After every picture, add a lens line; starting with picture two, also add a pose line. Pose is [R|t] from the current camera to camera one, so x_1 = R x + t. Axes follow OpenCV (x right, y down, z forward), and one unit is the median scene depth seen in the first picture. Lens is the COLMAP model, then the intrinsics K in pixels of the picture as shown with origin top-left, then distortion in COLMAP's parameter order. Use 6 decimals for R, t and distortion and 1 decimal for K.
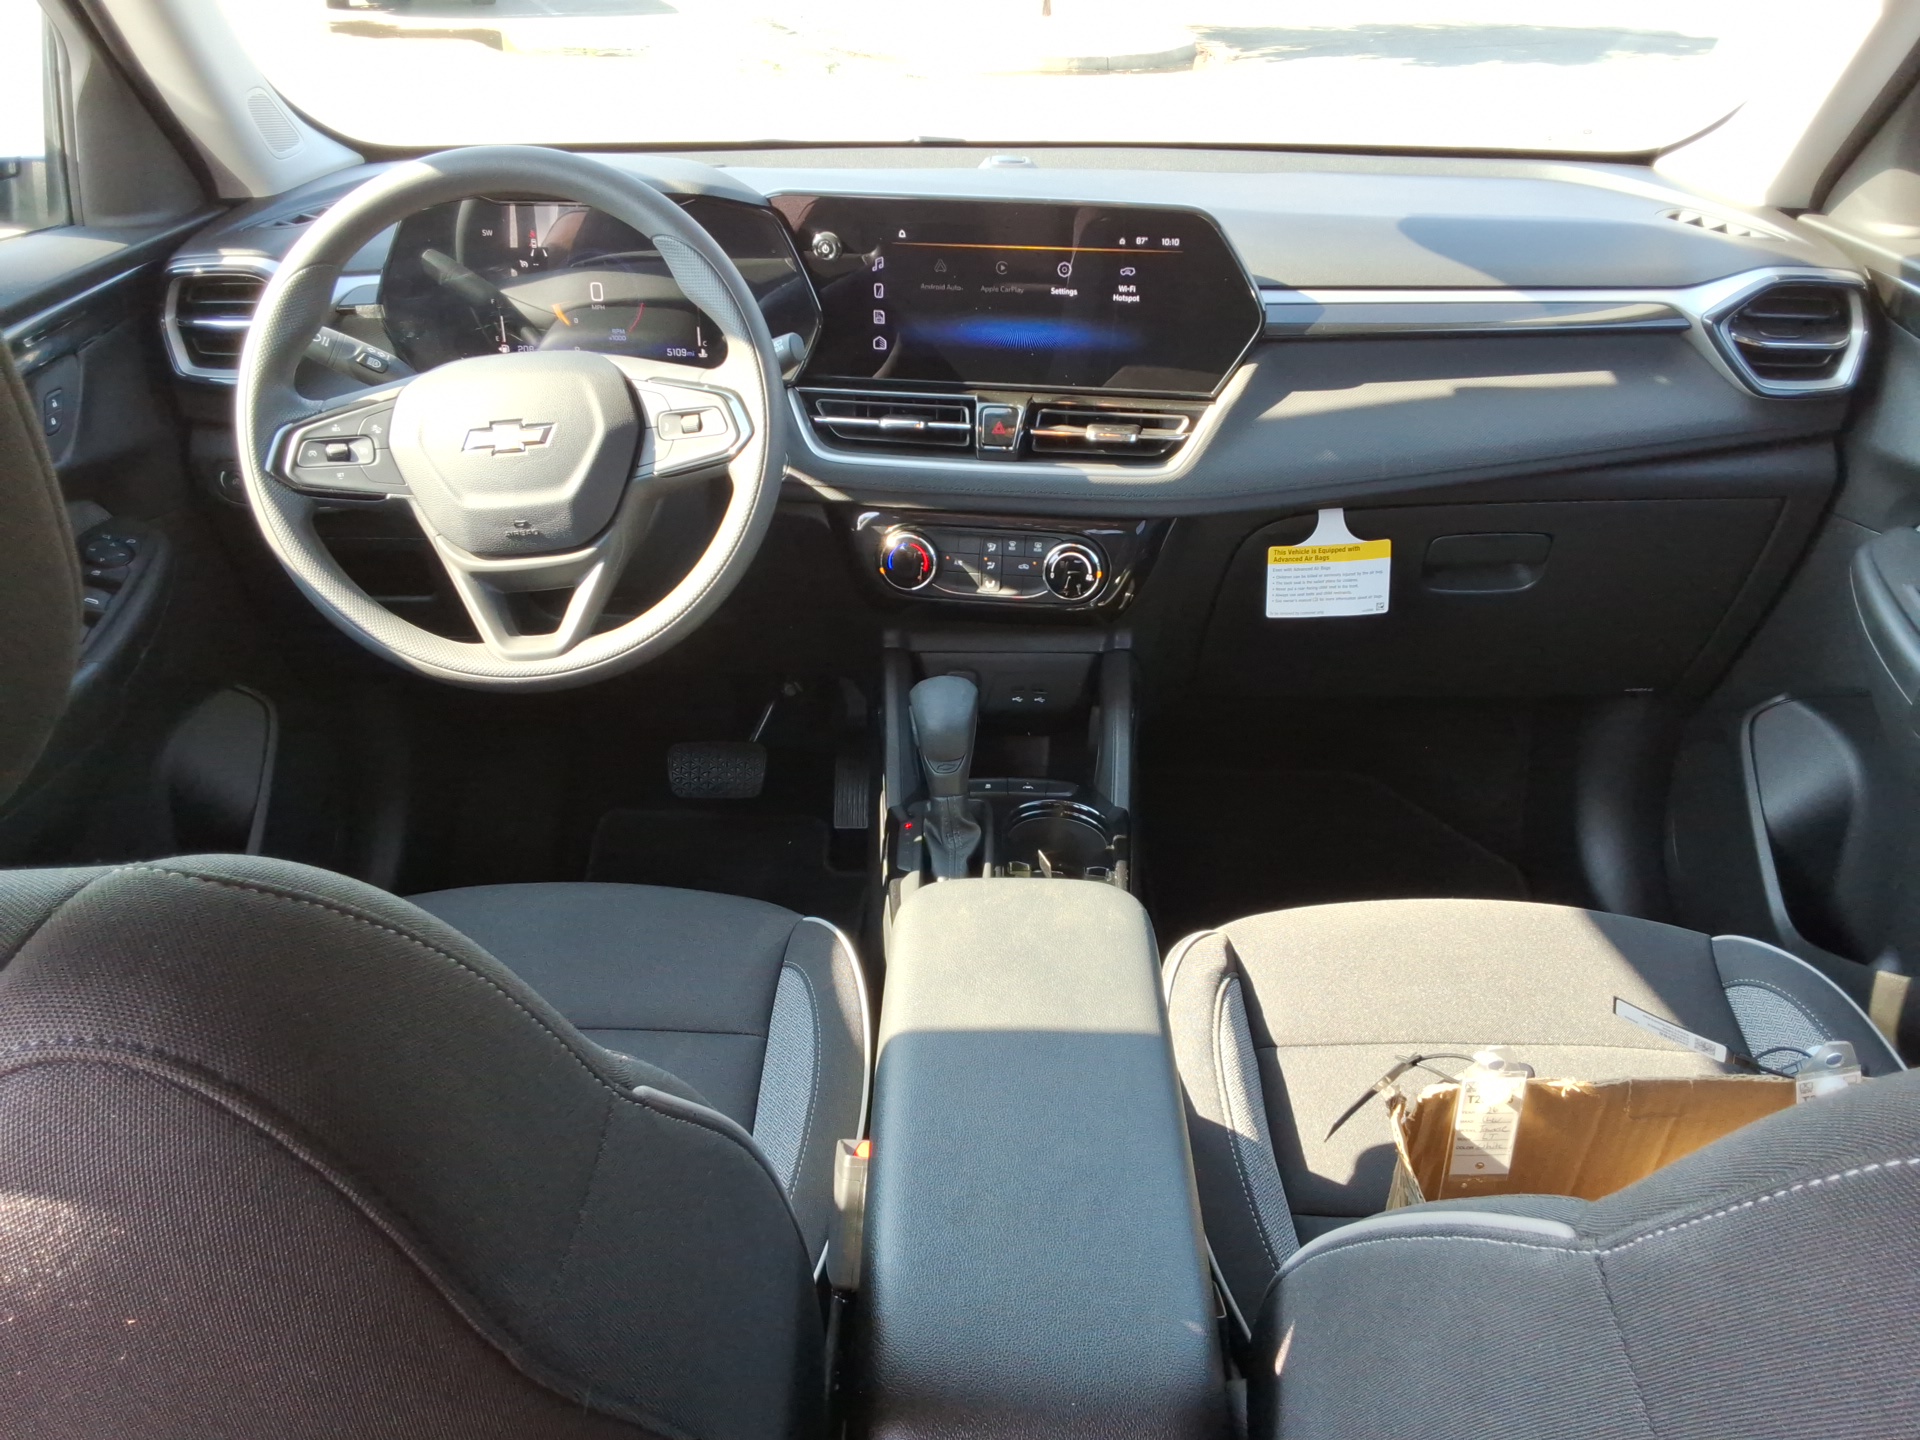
lens RADIAL K [[1606.8, 0, 971.9], [0, 1606.8, 717.3], [0, 0, 1]] dist [0.141586, -0.232047]
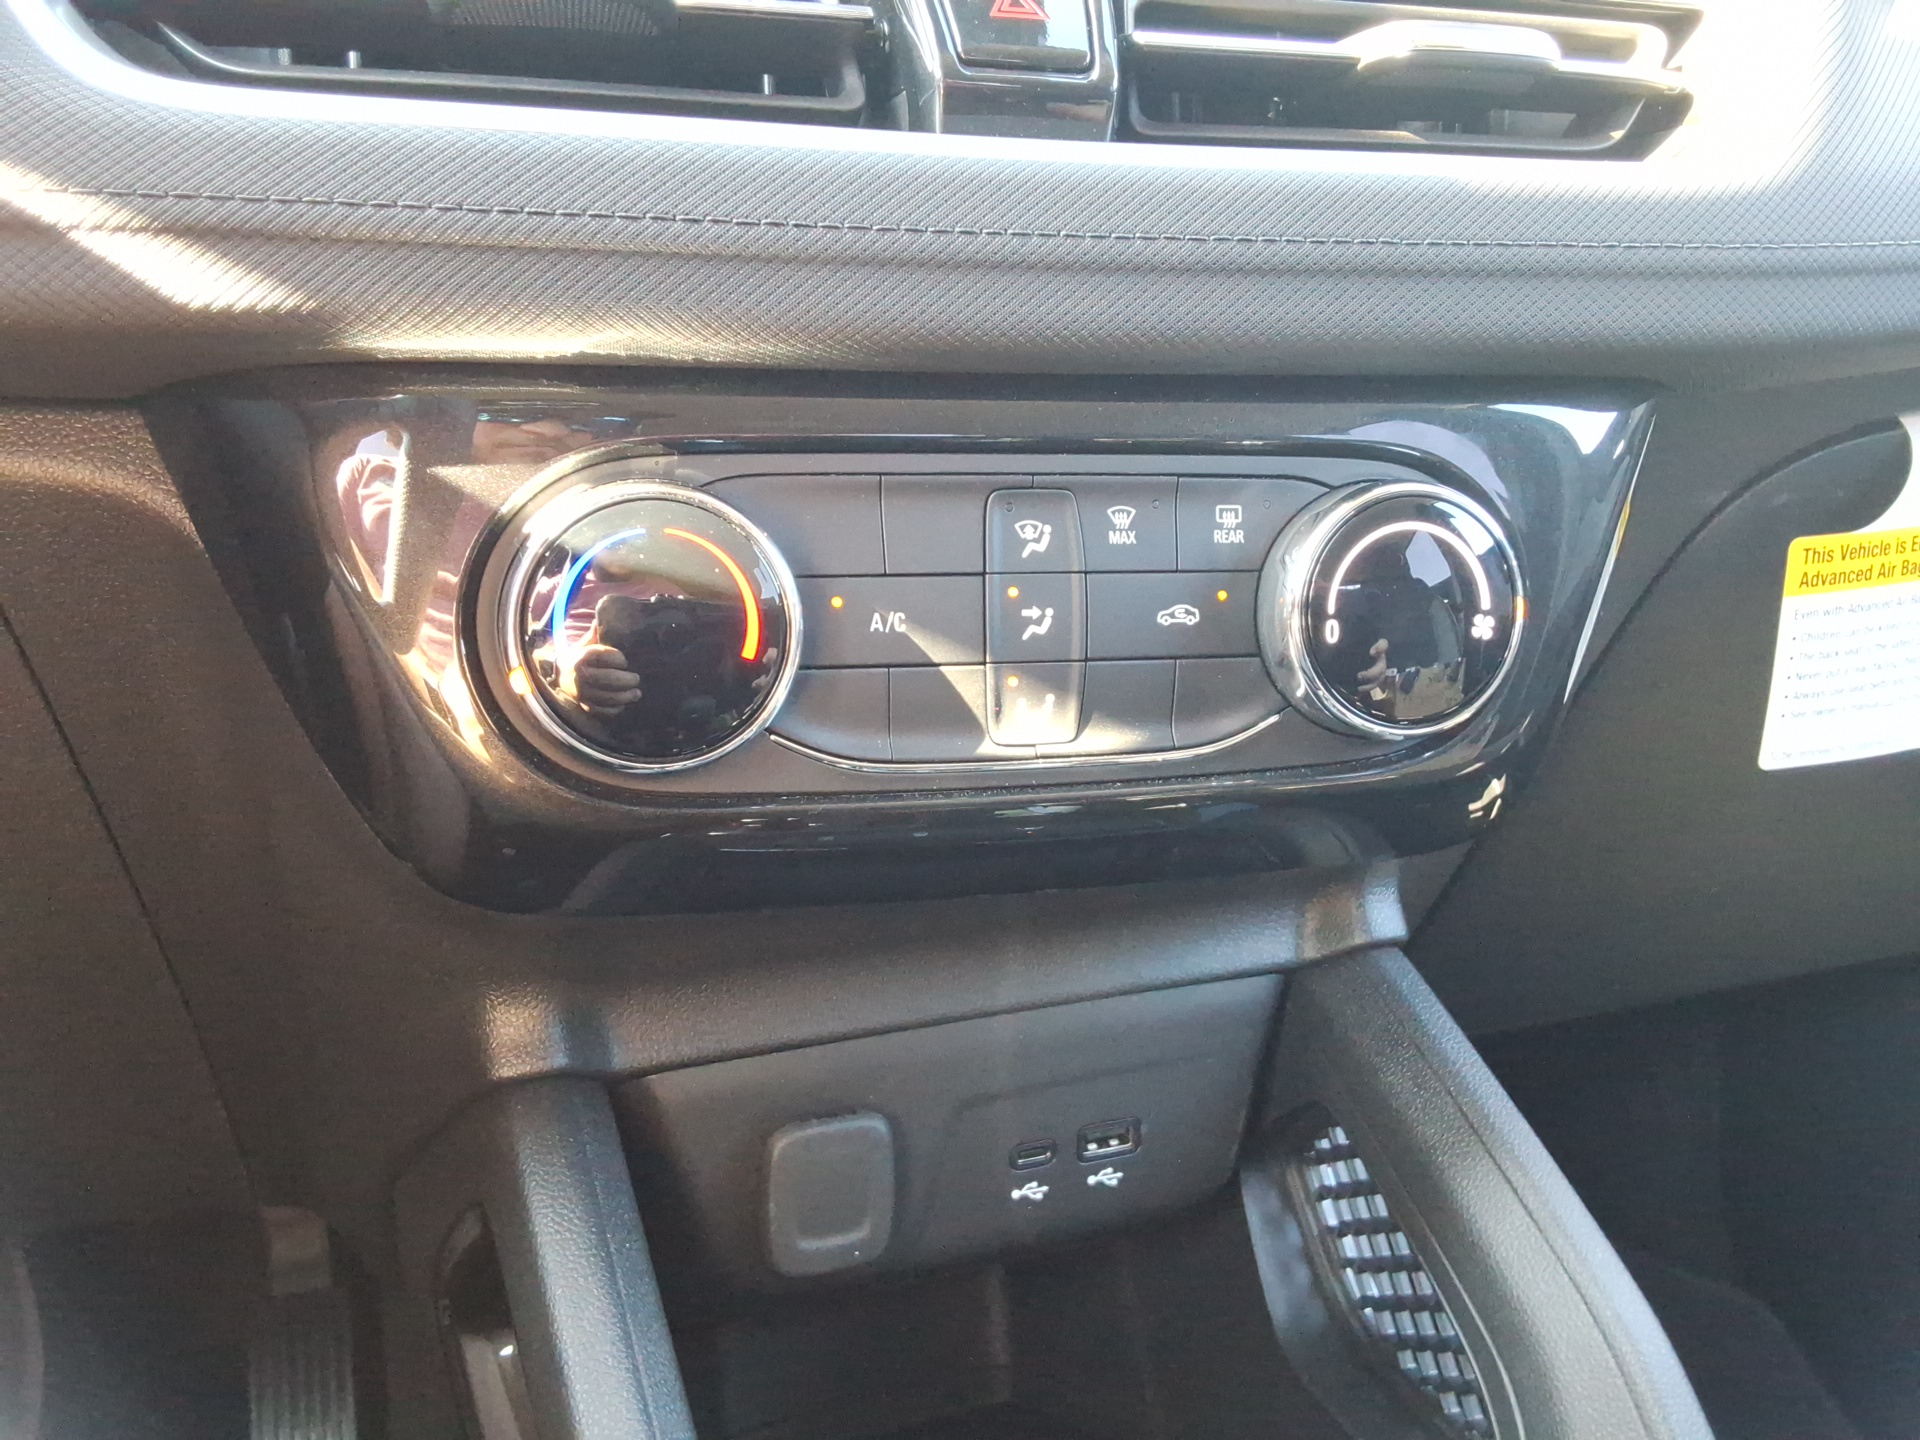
lens RADIAL K [[1650.9, 0, 974.9], [0, 1650.9, 677.2], [0, 0, 1]] dist [0.173730, -0.331493]
pose [[0.927013, -0.076773, 0.367087, -0.088051], [0.154329, 0.970196, -0.186822, -0.051767], [-0.341804, 0.229838, 0.911232, 0.892229]]
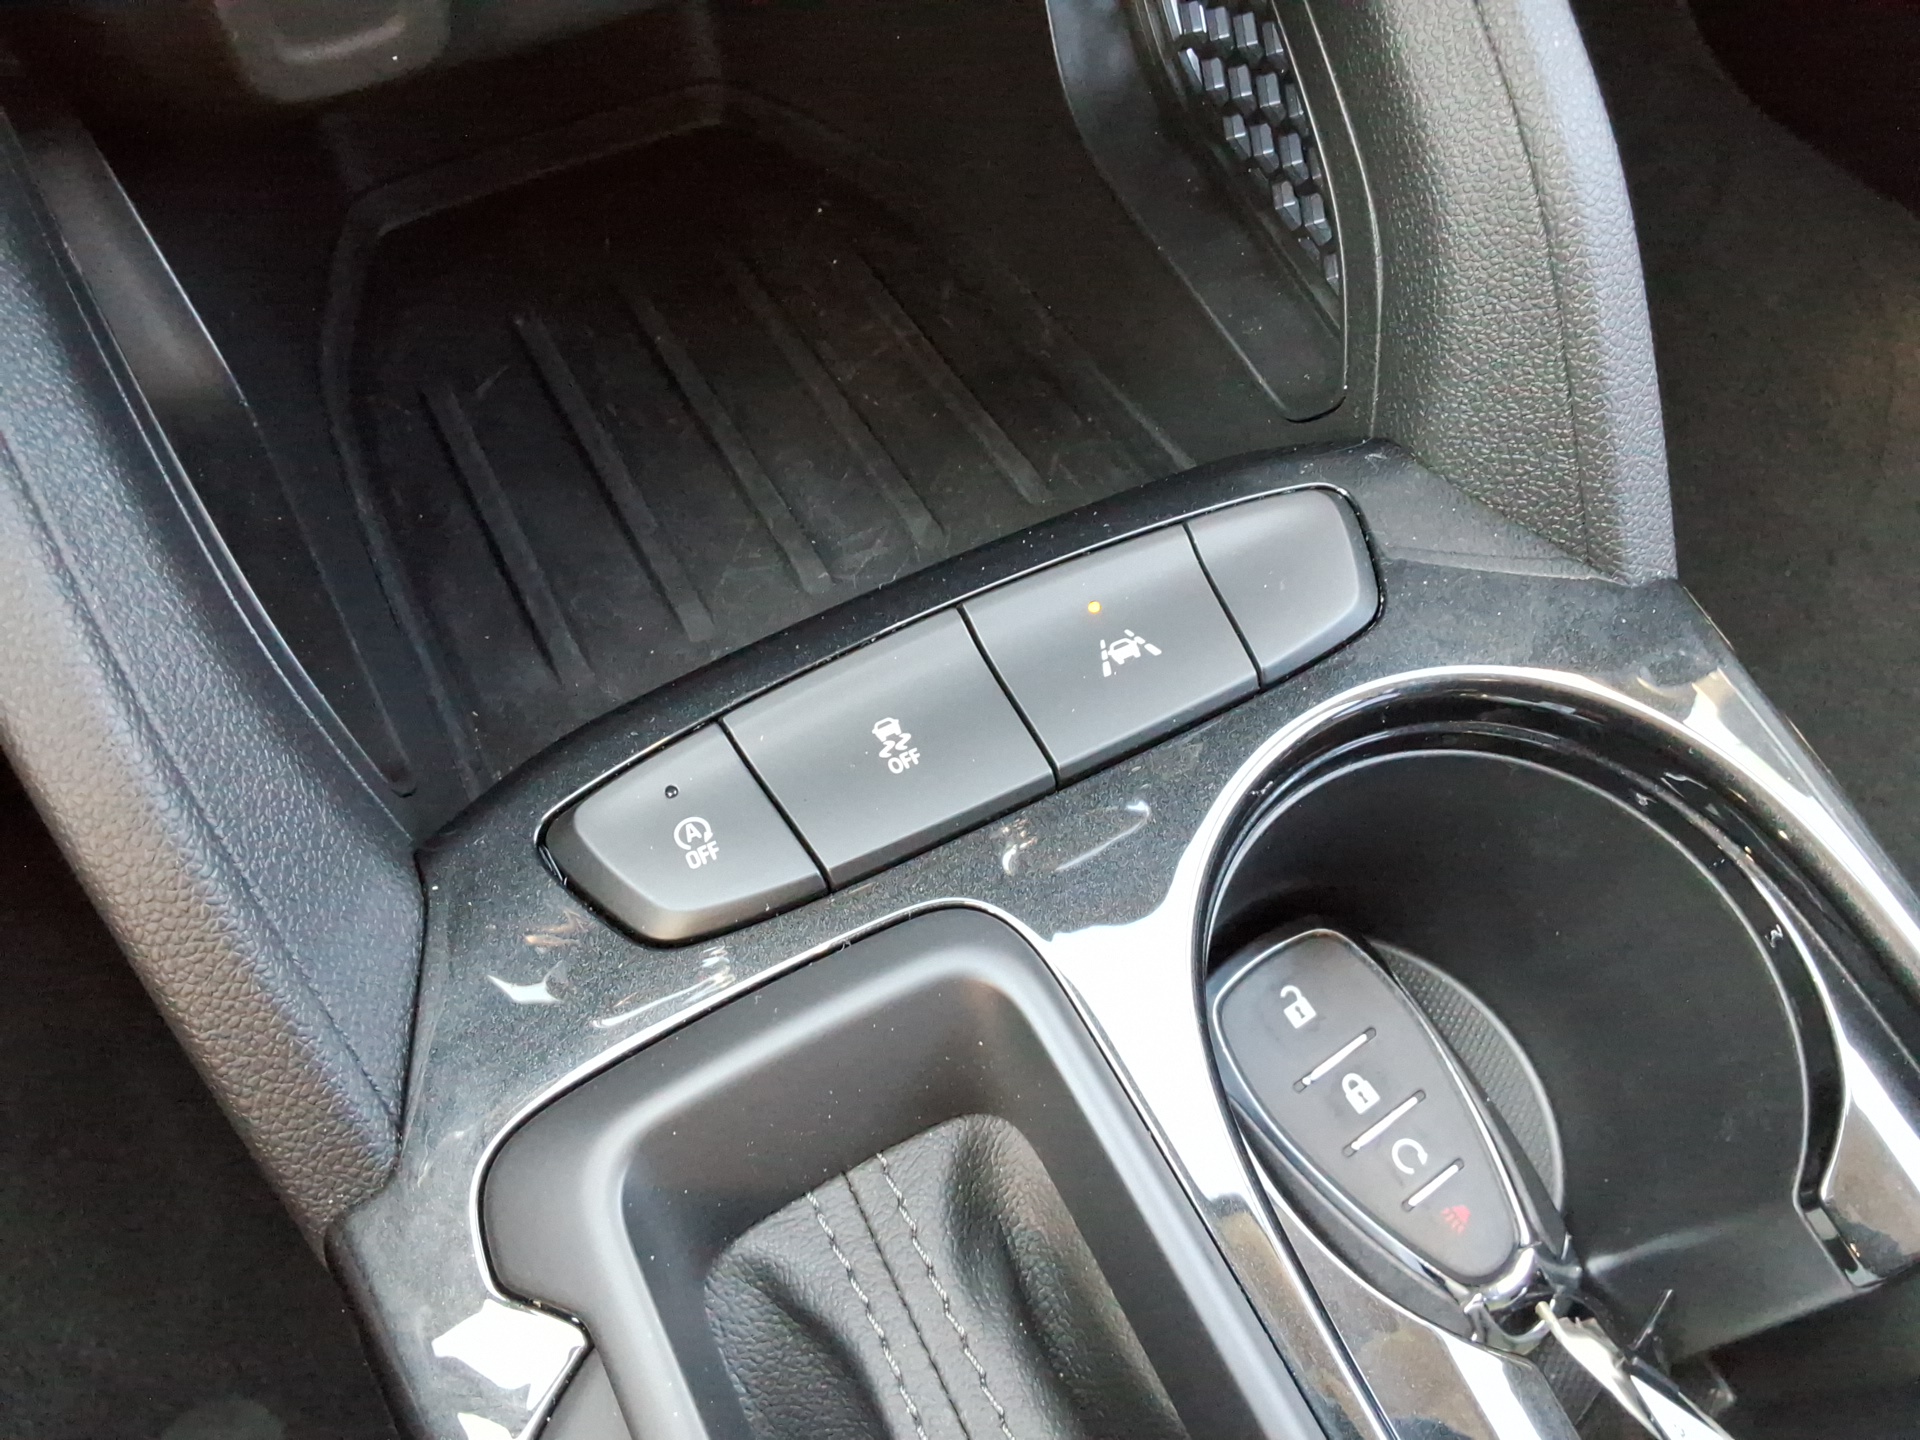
lens RADIAL K [[1567.0, 0, 990.2], [0, 1567.0, 693.6], [0, 0, 1]] dist [0.123410, -0.208792]
pose [[0.882820, -0.394233, 0.255363, -0.019833], [0.148951, 0.750564, 0.643791, -0.062290], [-0.445470, -0.530315, 0.721334, 1.003303]]
